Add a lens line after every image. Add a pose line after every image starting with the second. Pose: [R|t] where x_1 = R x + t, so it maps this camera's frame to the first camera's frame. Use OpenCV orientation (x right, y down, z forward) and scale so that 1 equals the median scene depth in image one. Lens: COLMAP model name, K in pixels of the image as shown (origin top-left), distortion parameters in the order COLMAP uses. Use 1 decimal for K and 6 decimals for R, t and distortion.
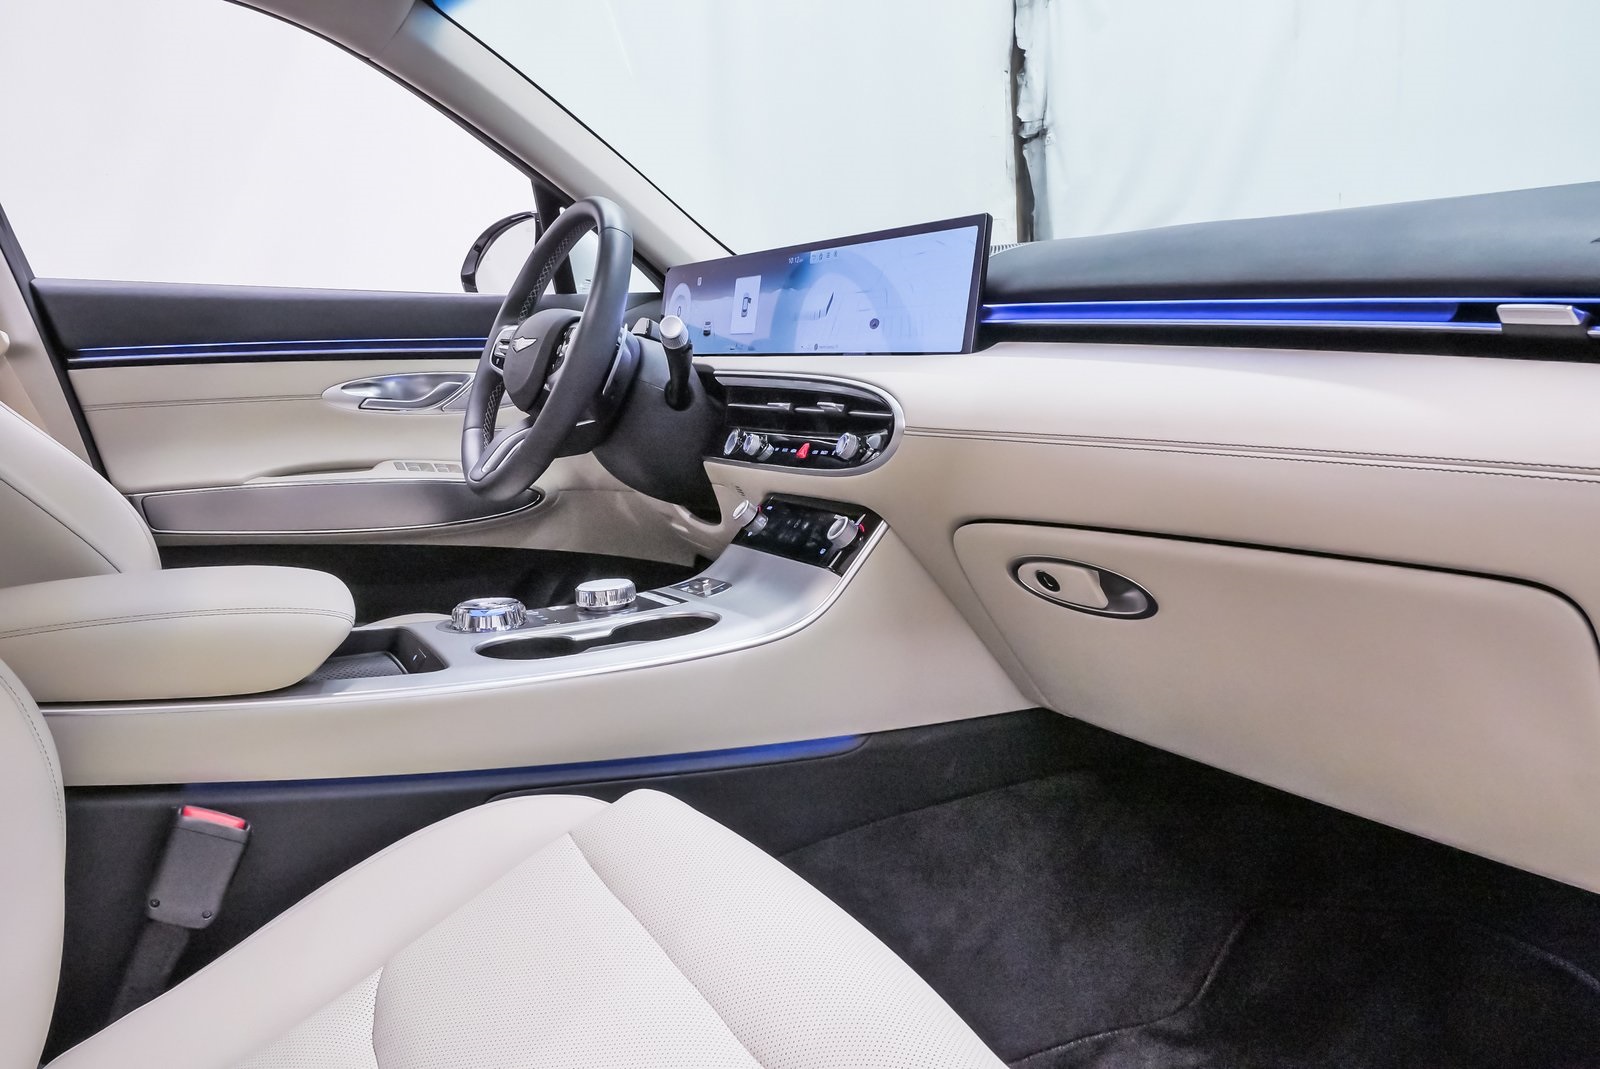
lens RADIAL K [[1124.7, 0, 829.3], [0, 1124.7, 587.0], [0, 0, 1]] dist [-0.061708, 0.028719]
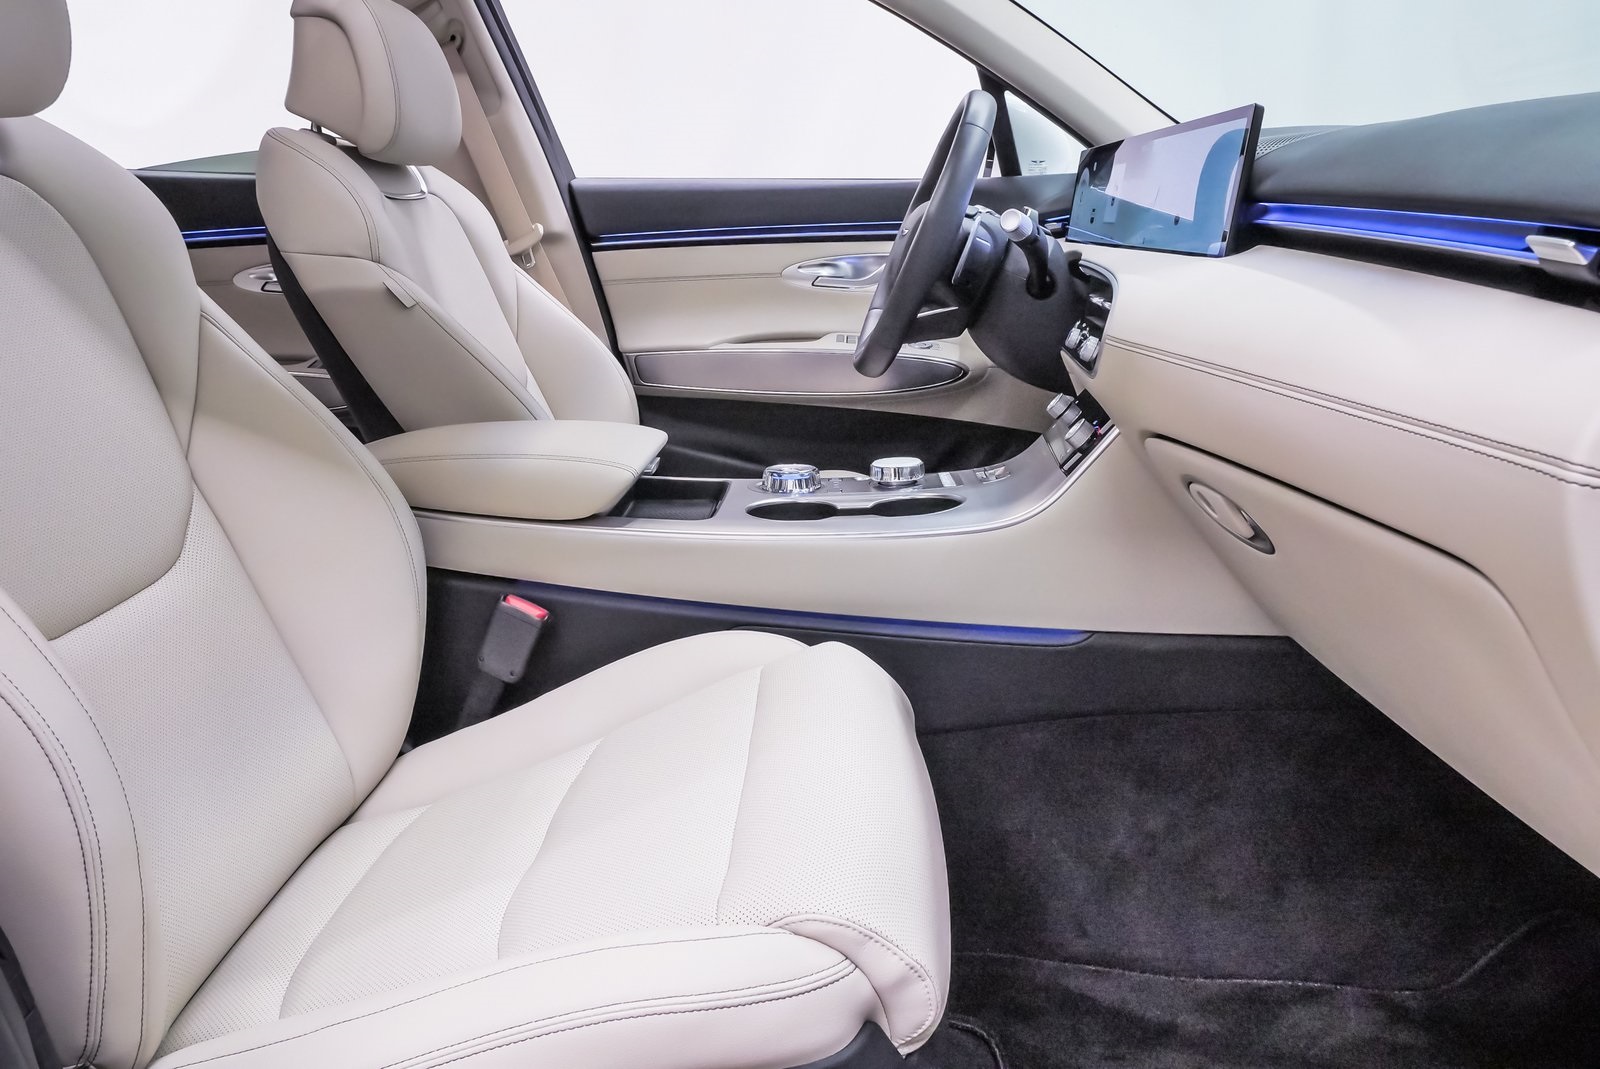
lens RADIAL K [[1124.7, 0, 829.3], [0, 1124.7, 587.0], [0, 0, 1]] dist [-0.061708, 0.028719]
pose [[0.858971, 0.149202, -0.489804, 0.303823], [-0.089989, 0.985703, 0.142448, -0.032231], [0.504055, -0.078281, 0.860117, -0.003990]]
